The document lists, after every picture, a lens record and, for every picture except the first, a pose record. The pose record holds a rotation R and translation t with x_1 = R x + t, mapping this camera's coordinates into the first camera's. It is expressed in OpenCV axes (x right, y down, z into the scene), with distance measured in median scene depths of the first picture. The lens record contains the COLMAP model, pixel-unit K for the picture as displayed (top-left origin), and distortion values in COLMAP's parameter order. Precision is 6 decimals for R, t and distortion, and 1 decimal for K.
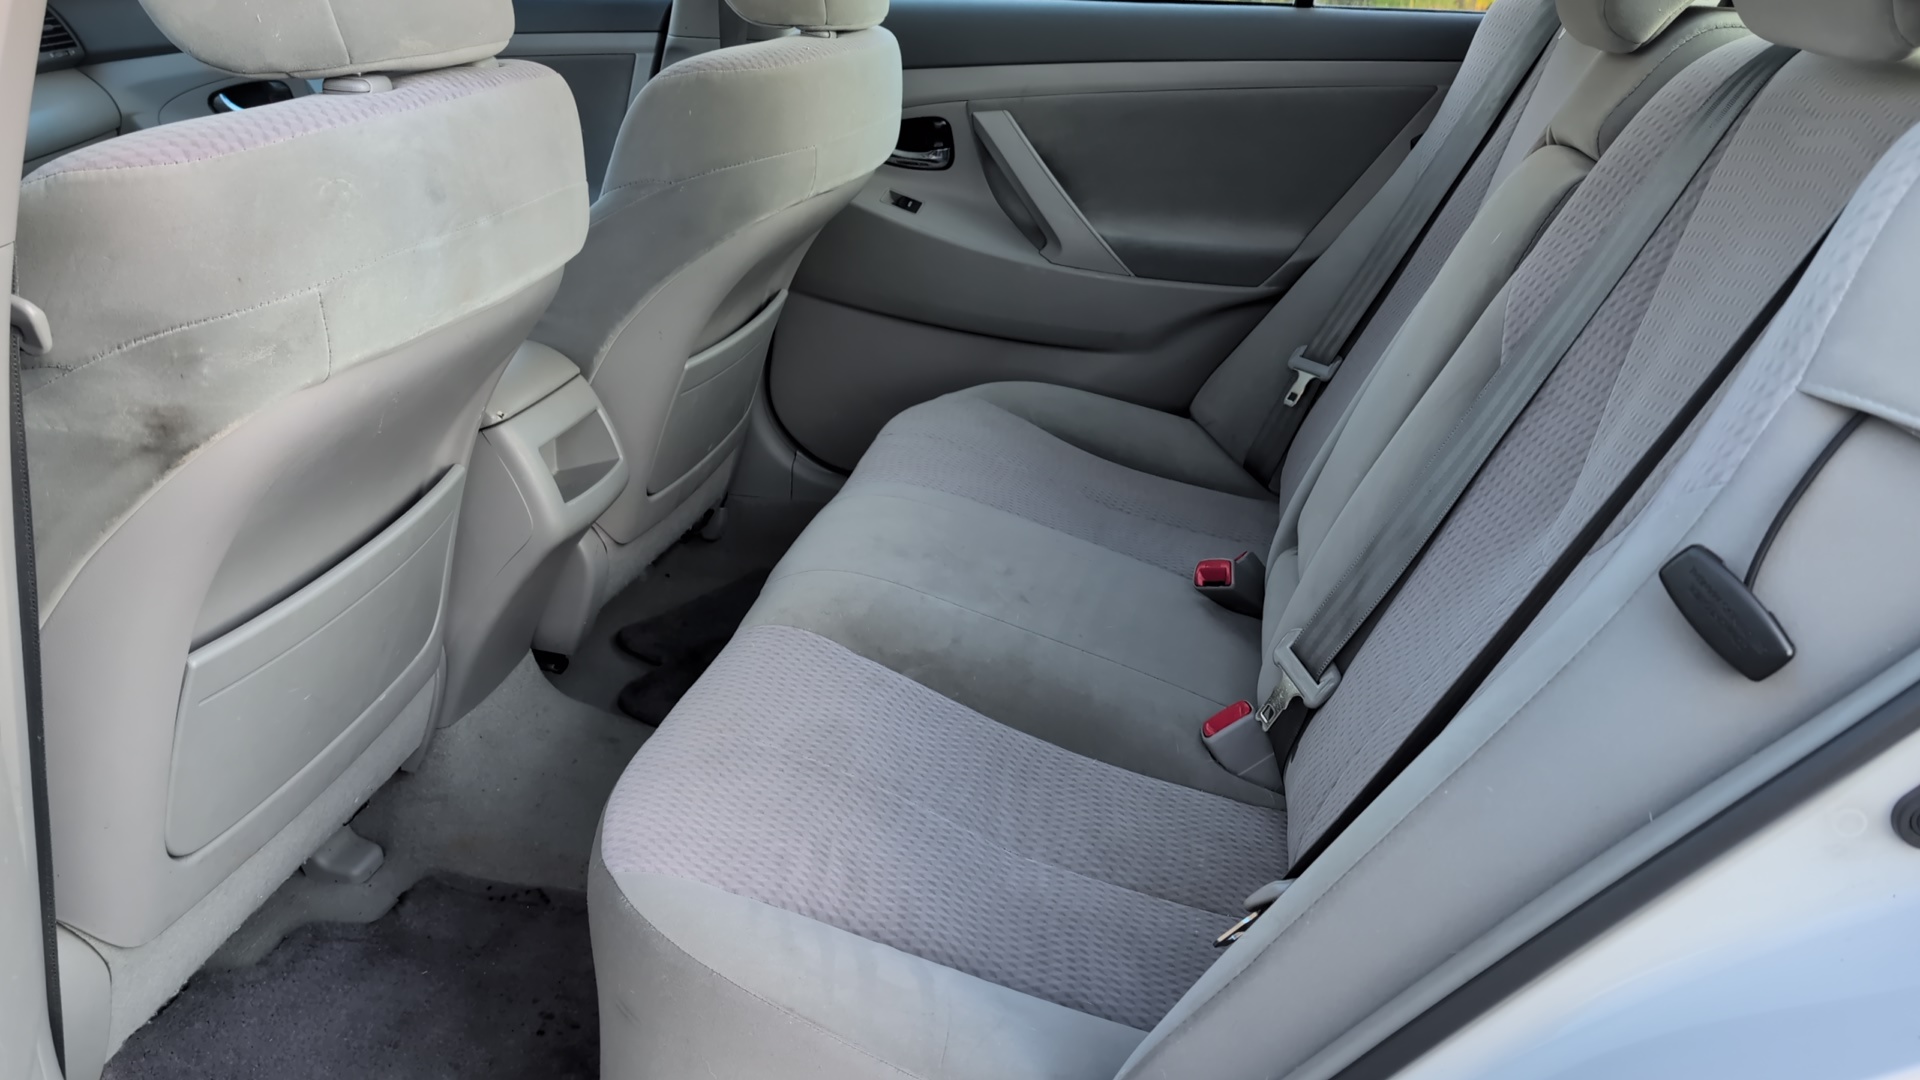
lens RADIAL K [[1639.9, 0, 965.6], [0, 1639.9, 540.4], [0, 0, 1]] dist [0.024090, -0.009640]
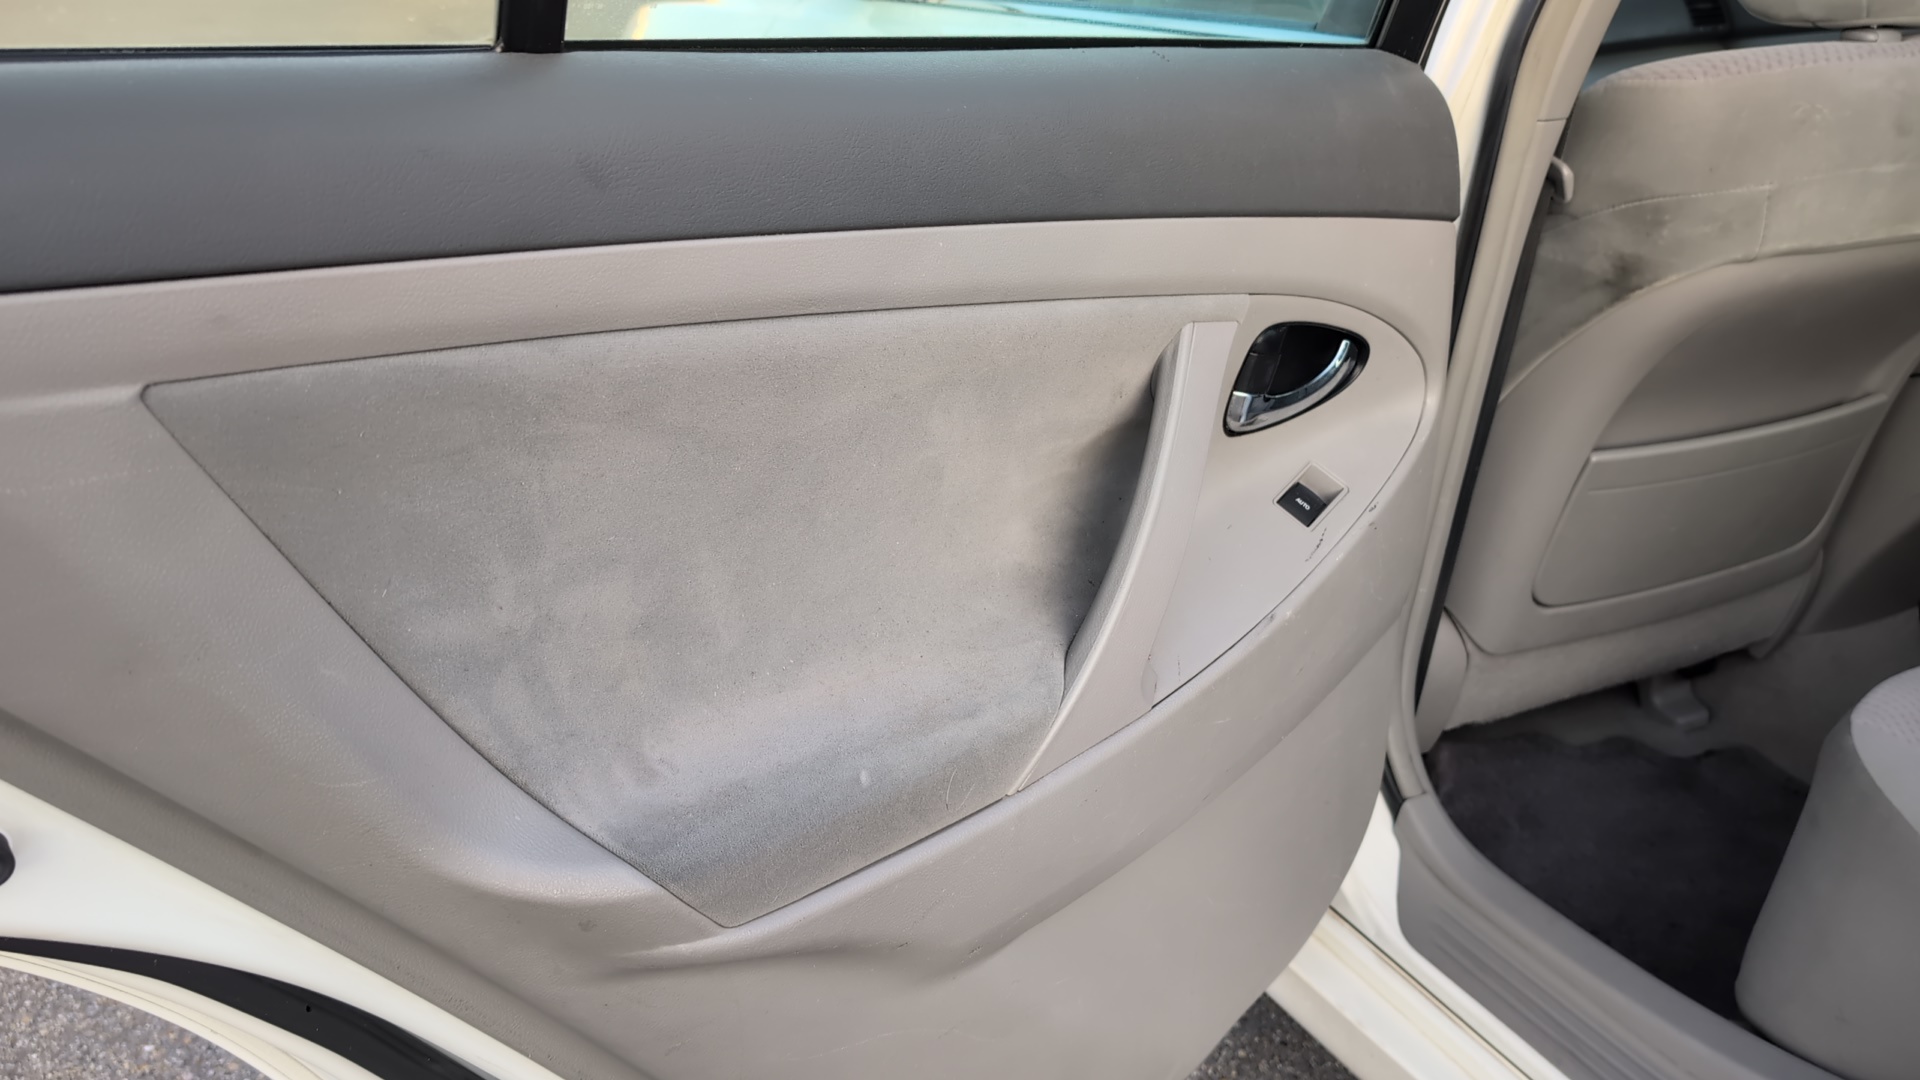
lens RADIAL K [[1639.9, 0, 956.7], [0, 1639.9, 537.8], [0, 0, 1]] dist [0.024090, -0.009640]
pose [[0.602140, 0.284986, -0.745795, 0.269747], [-0.287189, 0.948911, 0.130730, 0.124243], [0.744950, 0.135466, 0.653222, -0.288428]]
